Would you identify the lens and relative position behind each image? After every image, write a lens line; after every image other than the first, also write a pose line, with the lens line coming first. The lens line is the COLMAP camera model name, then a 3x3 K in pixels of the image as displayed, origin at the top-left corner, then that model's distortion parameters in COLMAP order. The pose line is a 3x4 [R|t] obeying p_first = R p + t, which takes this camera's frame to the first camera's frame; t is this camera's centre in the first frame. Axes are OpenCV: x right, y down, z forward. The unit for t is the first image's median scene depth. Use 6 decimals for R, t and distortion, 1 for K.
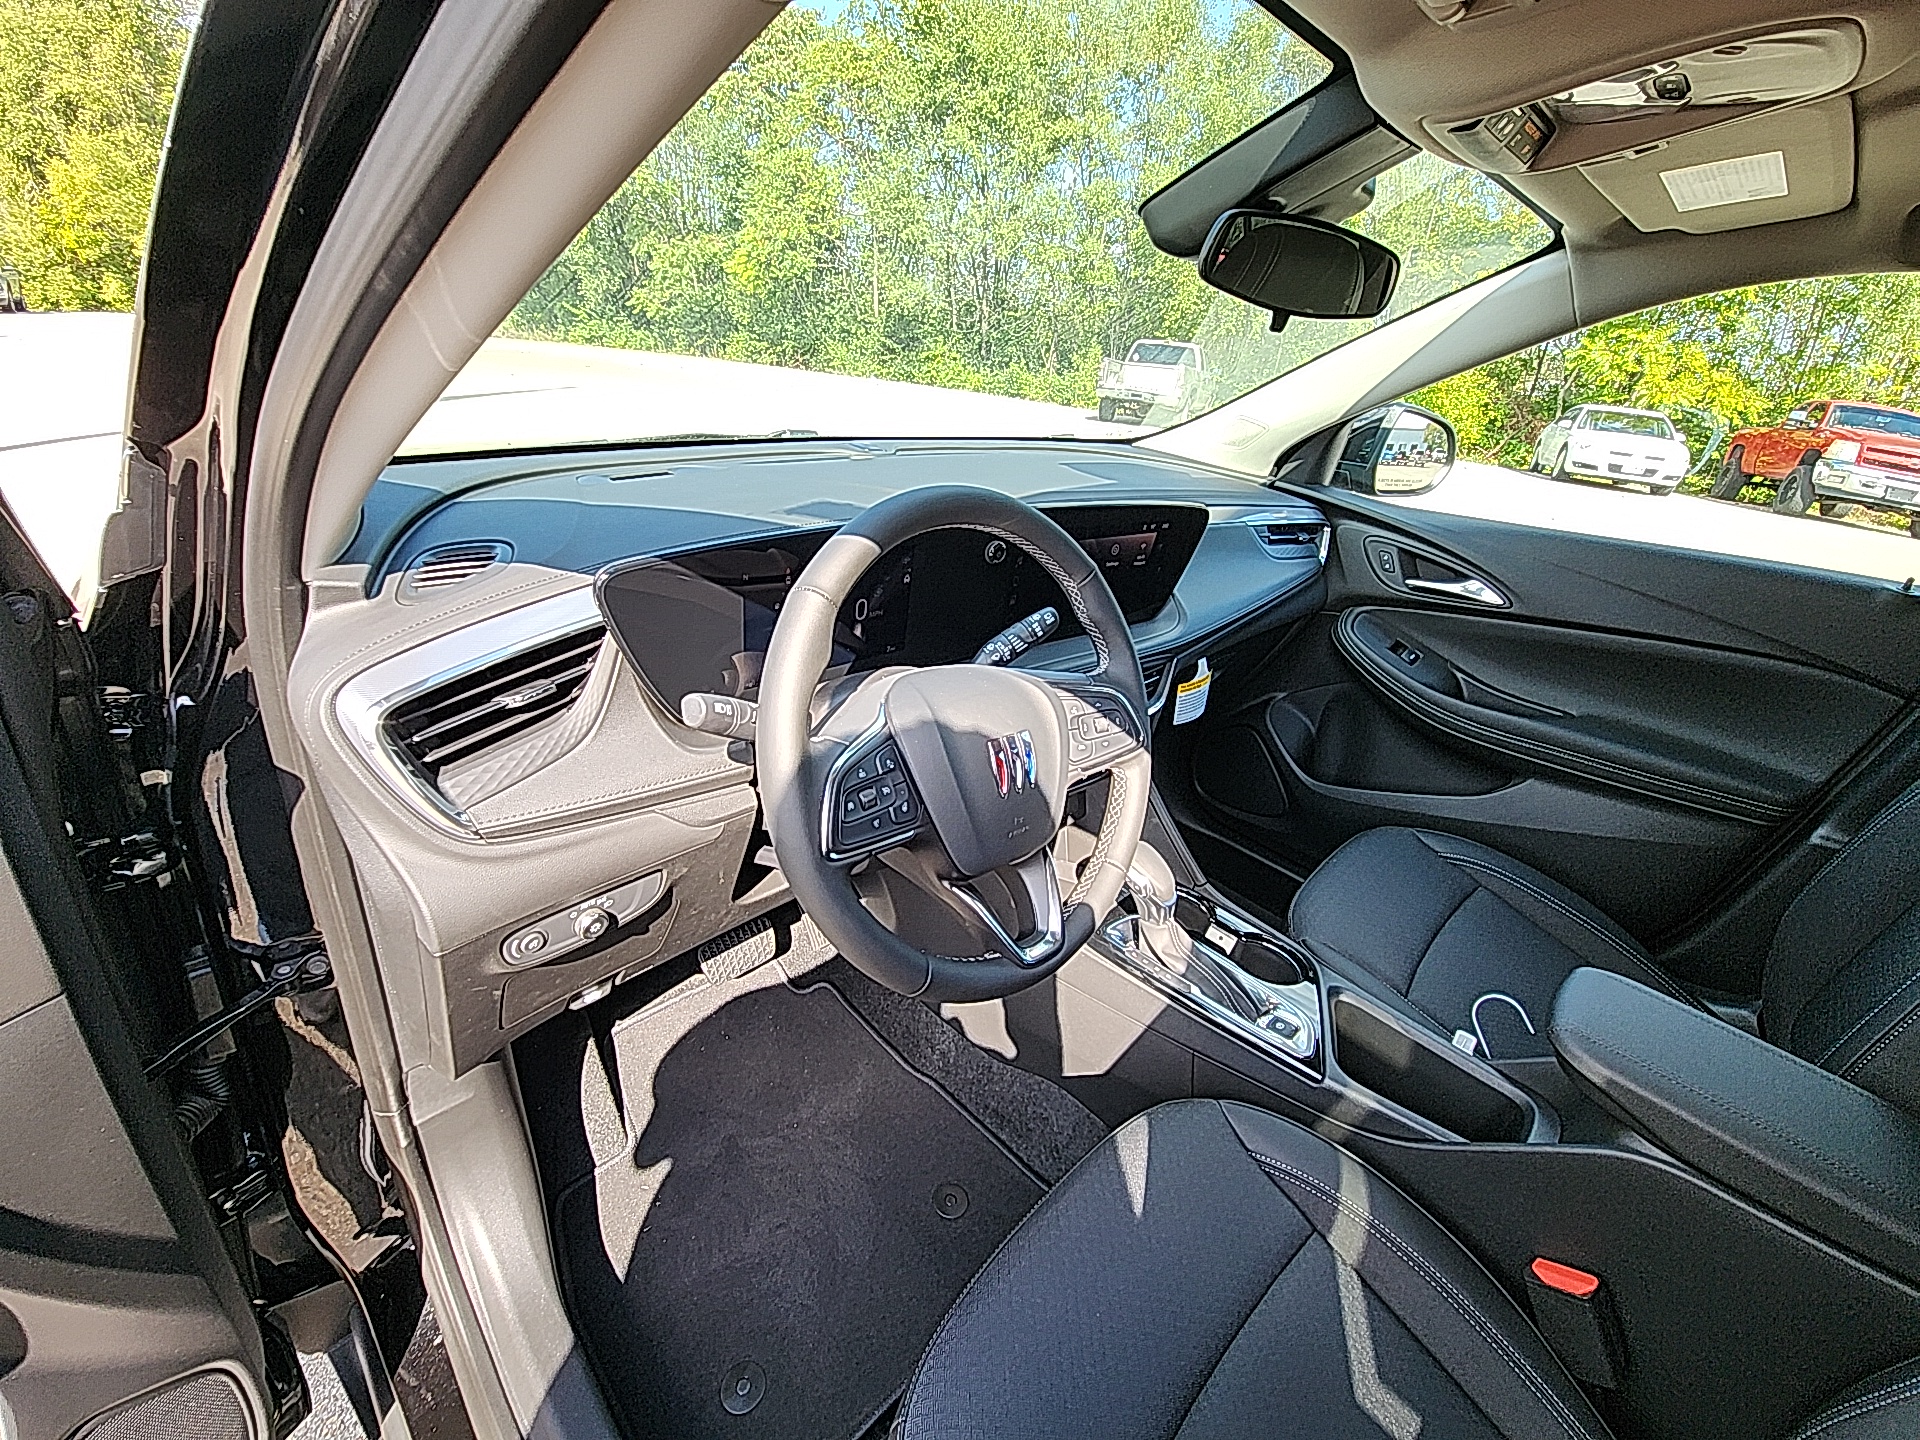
lens RADIAL K [[769.9, 0, 952.9], [0, 769.9, 703.9], [0, 0, 1]] dist [0.020933, -0.015298]
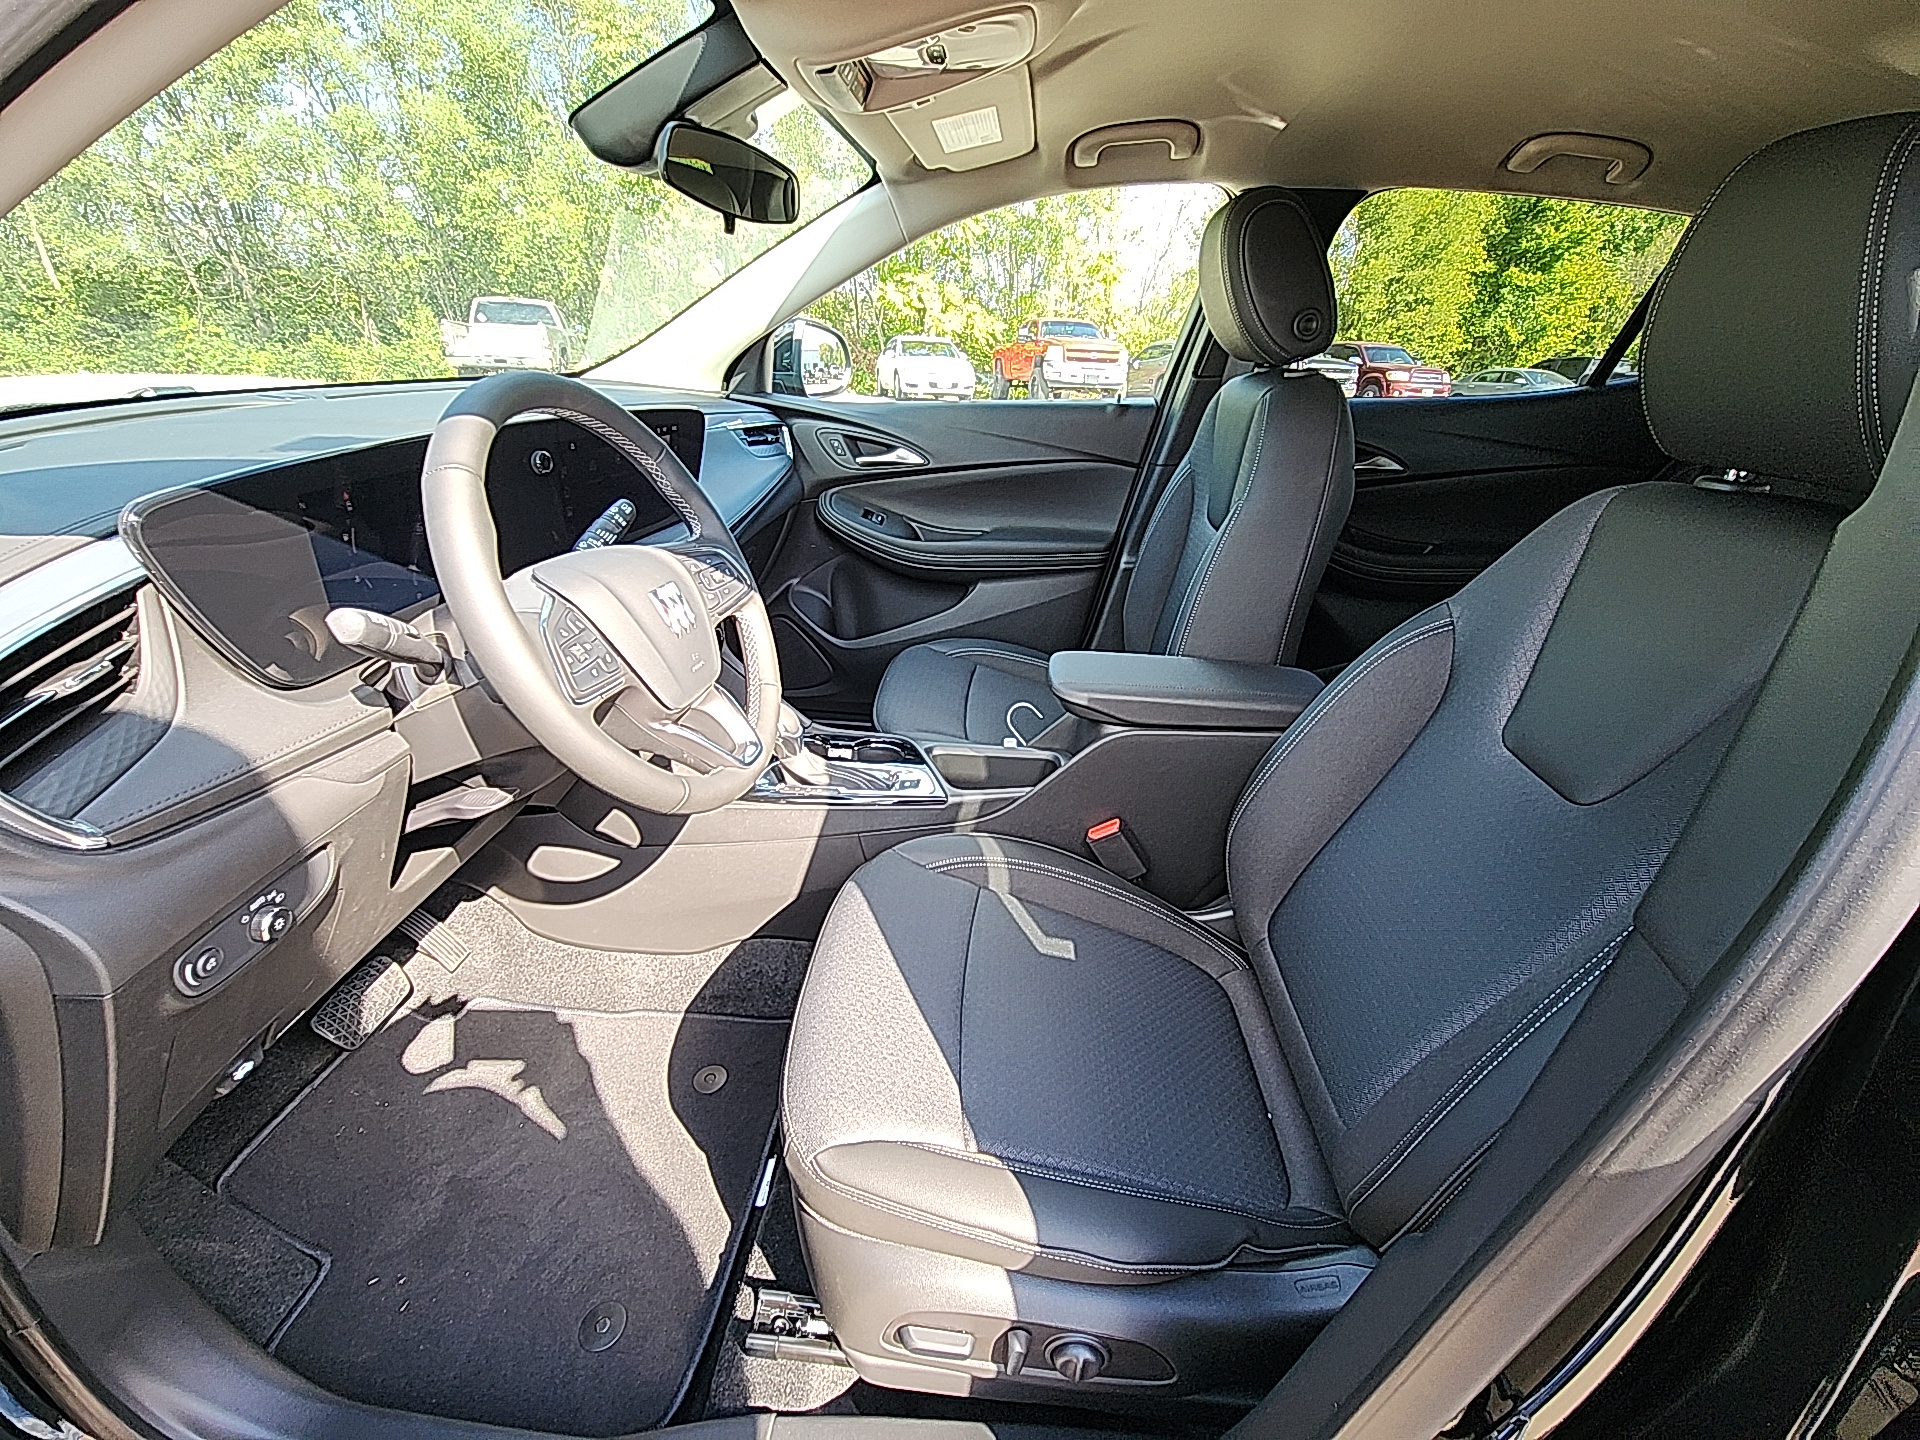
lens RADIAL K [[772.8, 0, 949.2], [0, 772.8, 707.8], [0, 0, 1]] dist [0.009526, -0.006361]
pose [[0.752110, -0.340527, 0.564244, -0.200351], [0.313309, 0.937976, 0.148453, 0.109725], [-0.579800, 0.065130, 0.812152, -0.105247]]
